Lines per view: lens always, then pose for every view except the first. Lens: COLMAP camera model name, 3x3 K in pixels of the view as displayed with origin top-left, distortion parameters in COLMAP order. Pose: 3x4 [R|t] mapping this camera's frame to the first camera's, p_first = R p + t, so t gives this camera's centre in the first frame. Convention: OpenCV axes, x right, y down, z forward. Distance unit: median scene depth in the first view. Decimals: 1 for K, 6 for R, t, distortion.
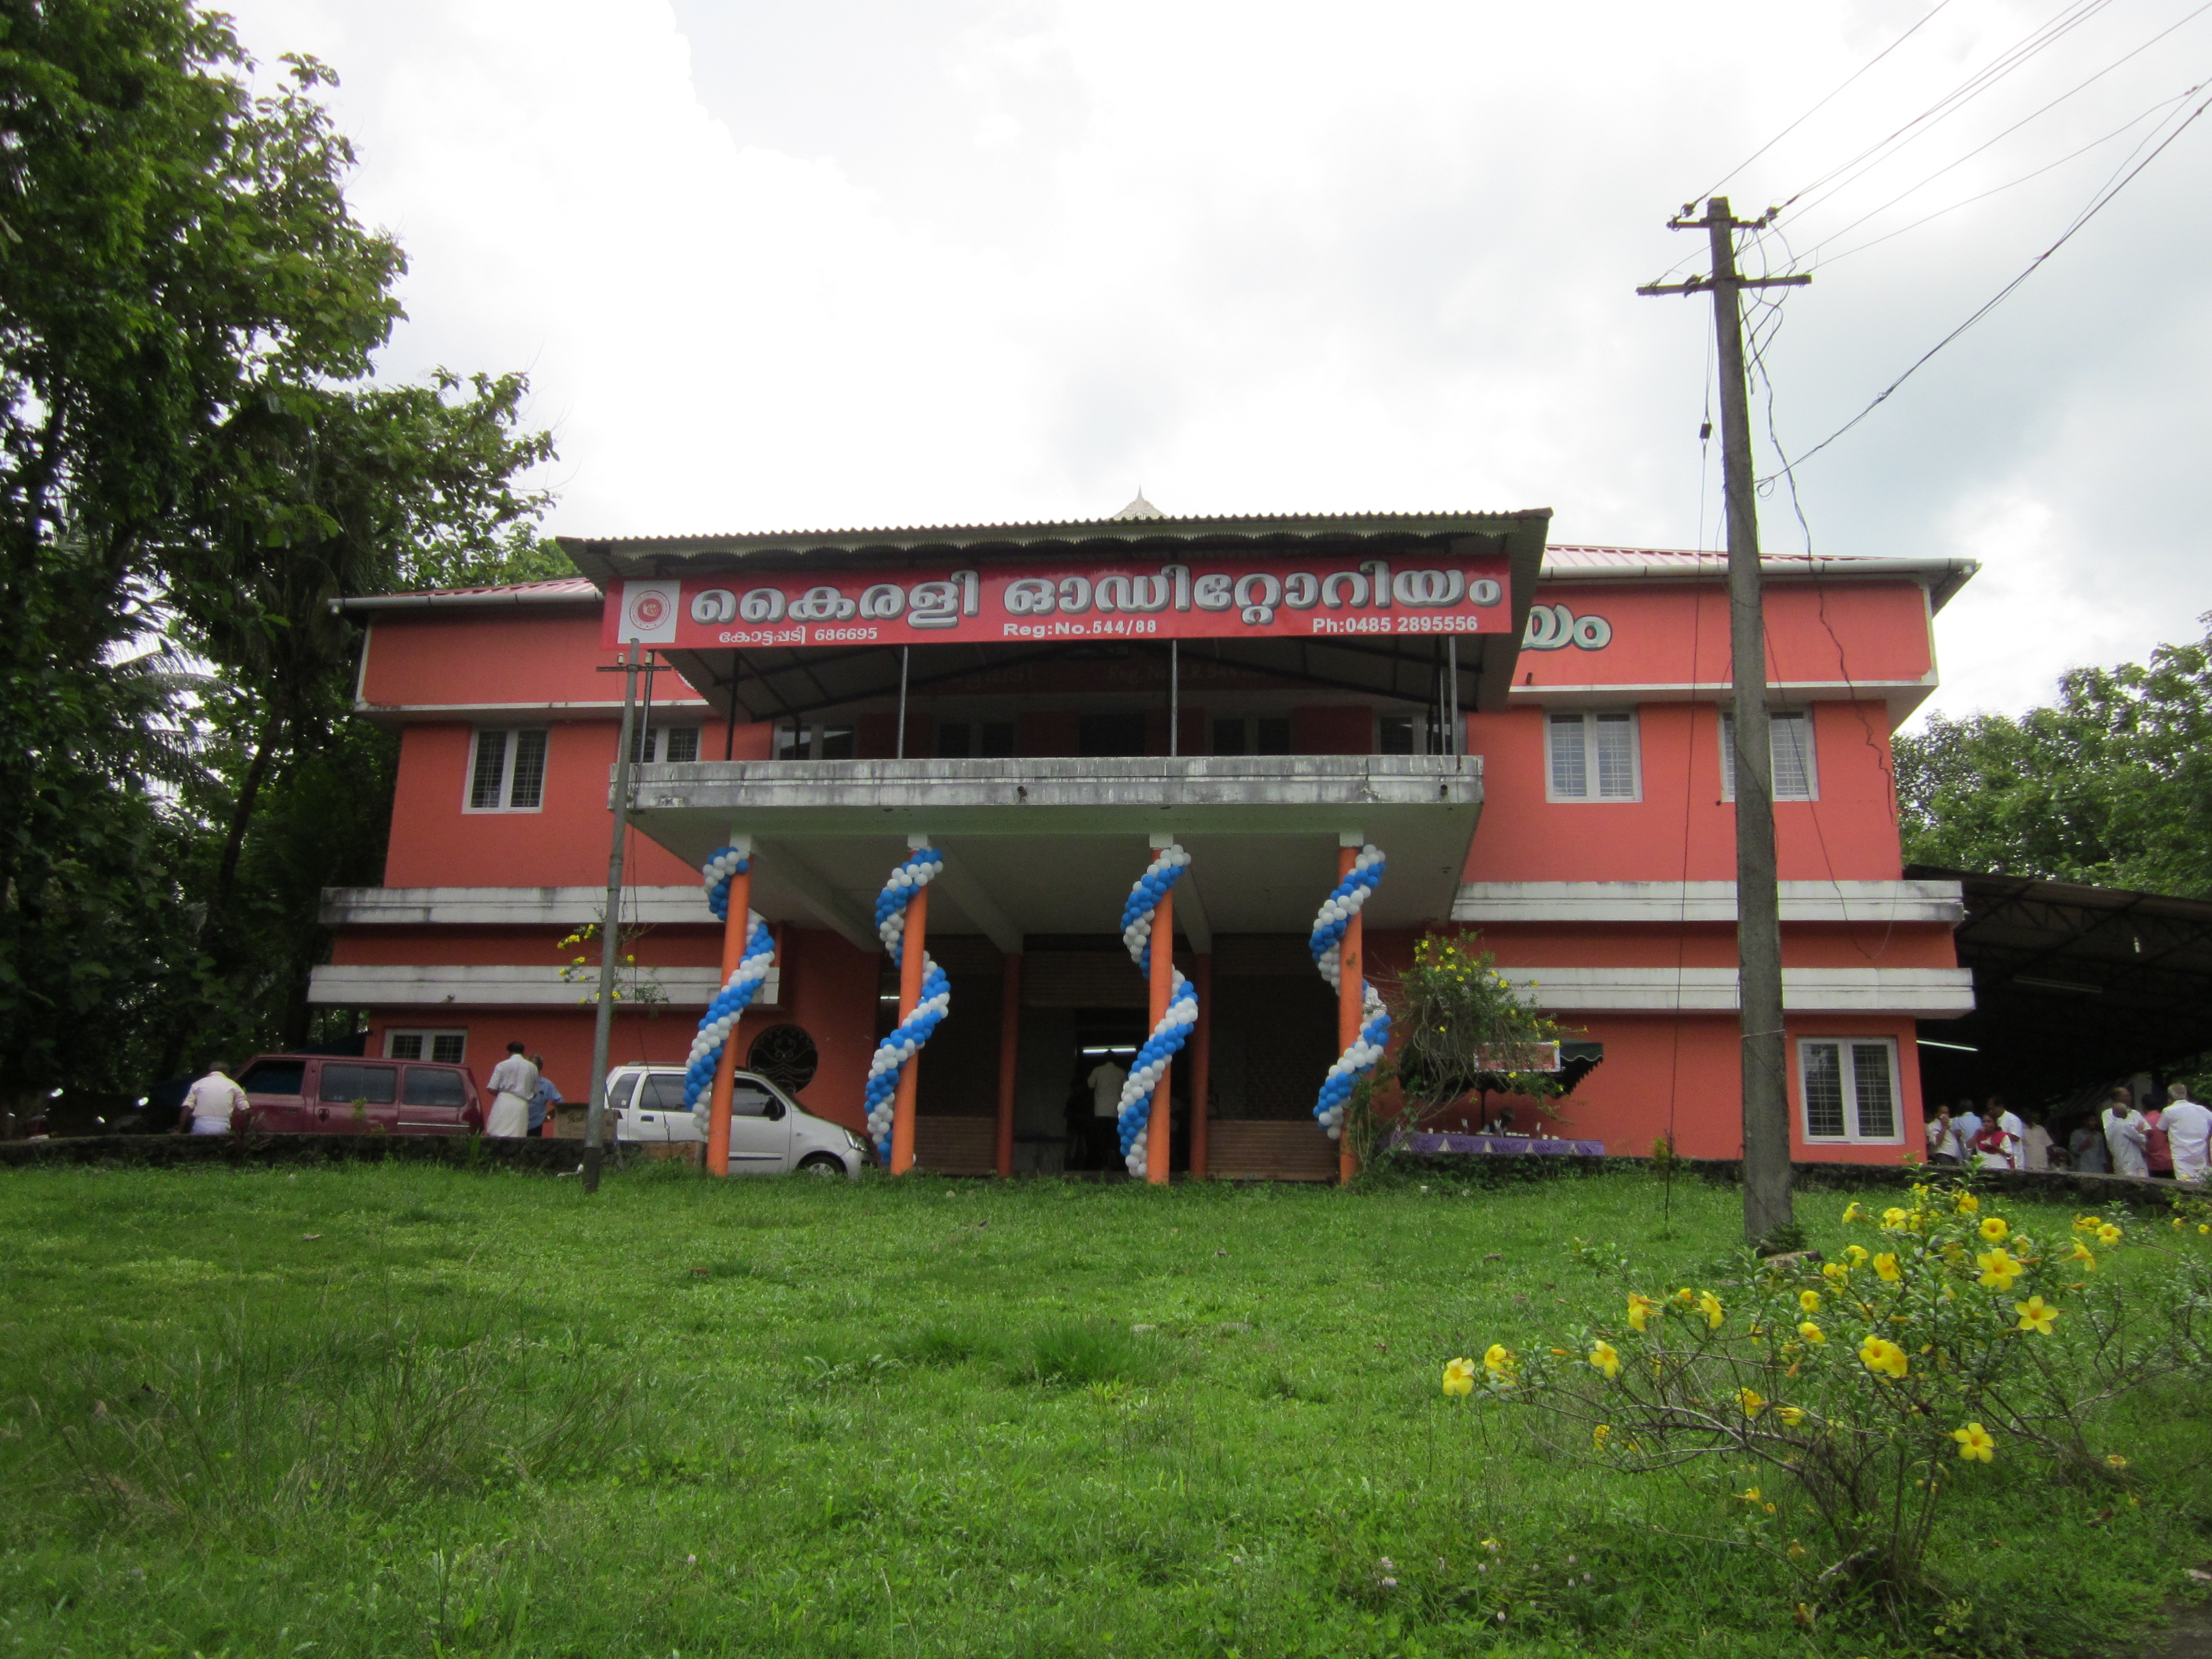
lens RADIAL K [[1804.5, 0, 1106.0], [0, 1804.5, 829.5], [0, 0, 1]] dist [-0.009297, -0.001955]
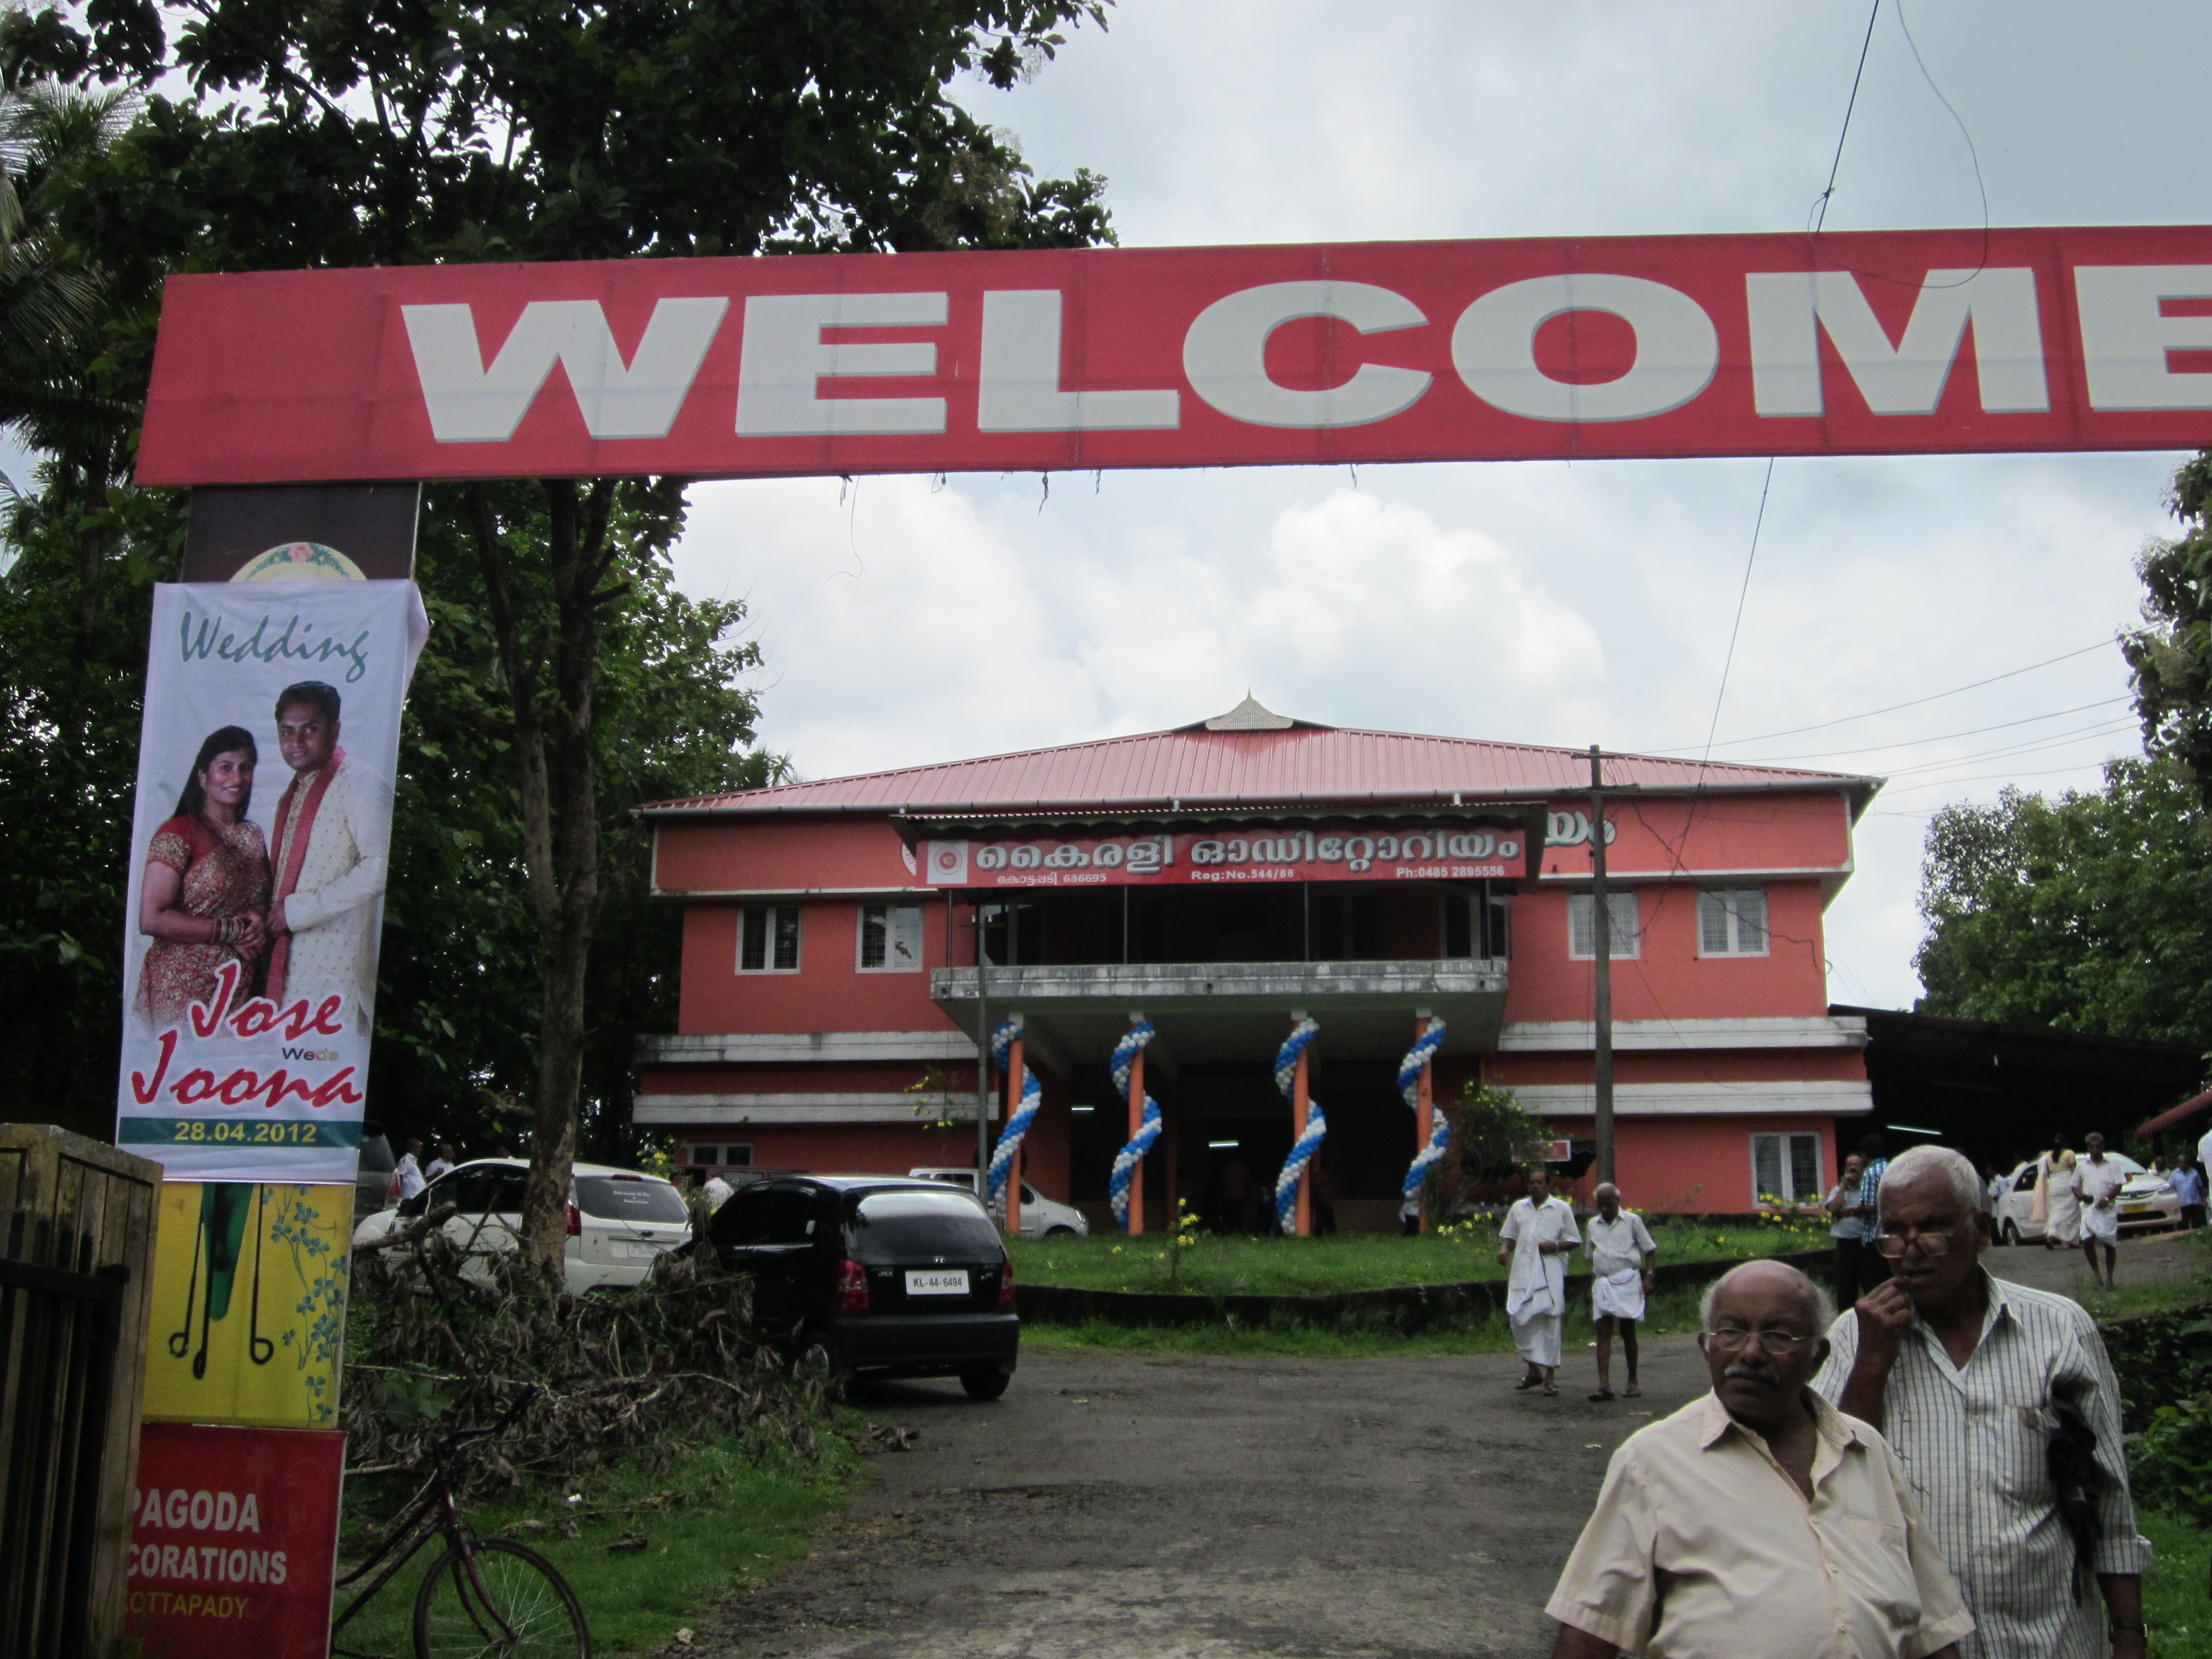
lens RADIAL K [[2686.5, 0, 1106.0], [0, 2686.5, 829.5], [0, 0, 1]] dist [-0.026037, -0.039543]
pose [[0.999769, -0.015756, 0.014649, -0.162517], [0.015565, 0.999793, 0.013065, -0.181756], [-0.014852, -0.012834, 0.999807, -1.257778]]
